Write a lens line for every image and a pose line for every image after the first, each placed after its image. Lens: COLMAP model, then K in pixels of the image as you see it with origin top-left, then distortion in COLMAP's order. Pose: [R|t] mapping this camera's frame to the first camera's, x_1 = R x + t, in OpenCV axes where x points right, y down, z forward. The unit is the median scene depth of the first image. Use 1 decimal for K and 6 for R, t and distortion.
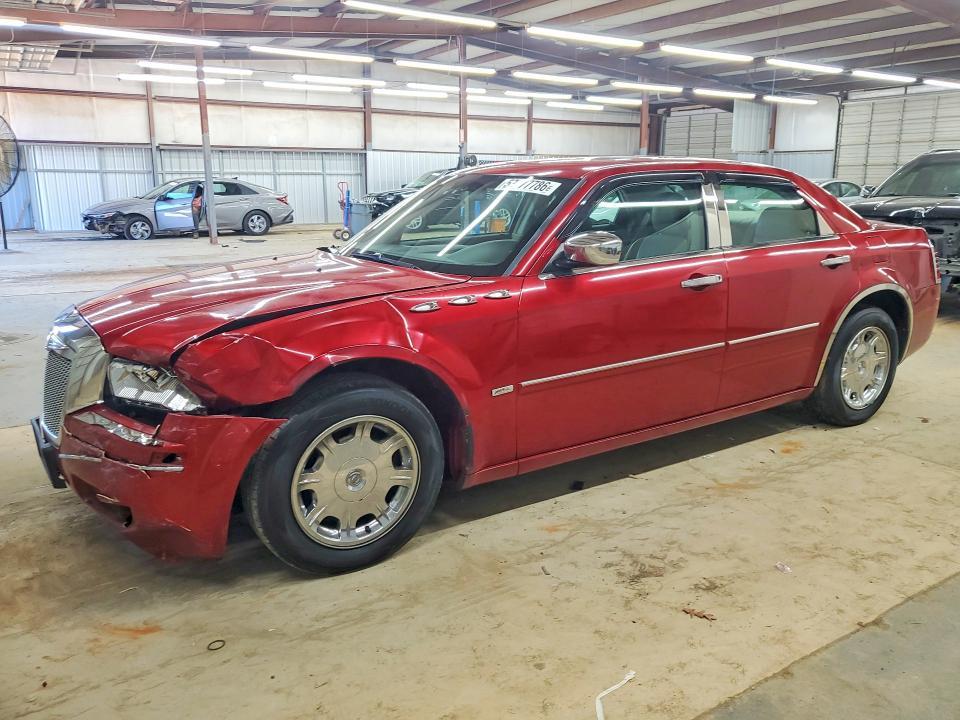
lens RADIAL K [[778.0, 0, 480.0], [0, 778.0, 360.0], [0, 0, 1]] dist [0.004785, 0.008261]
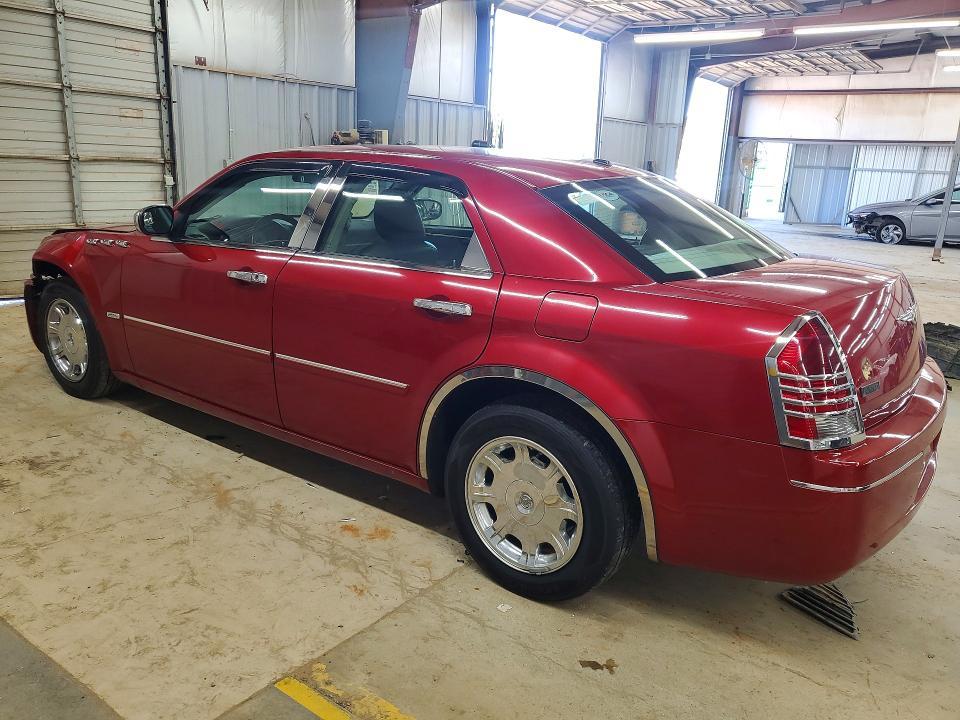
lens RADIAL K [[768.4, 0, 480.0], [0, 768.4, 360.0], [0, 0, 1]] dist [0.008741, 0.014404]
pose [[0.326980, 0.254956, -0.909990, 1.233237], [-0.255514, 0.950907, 0.174608, -0.236120], [0.909833, 0.175422, 0.376072, 0.908927]]
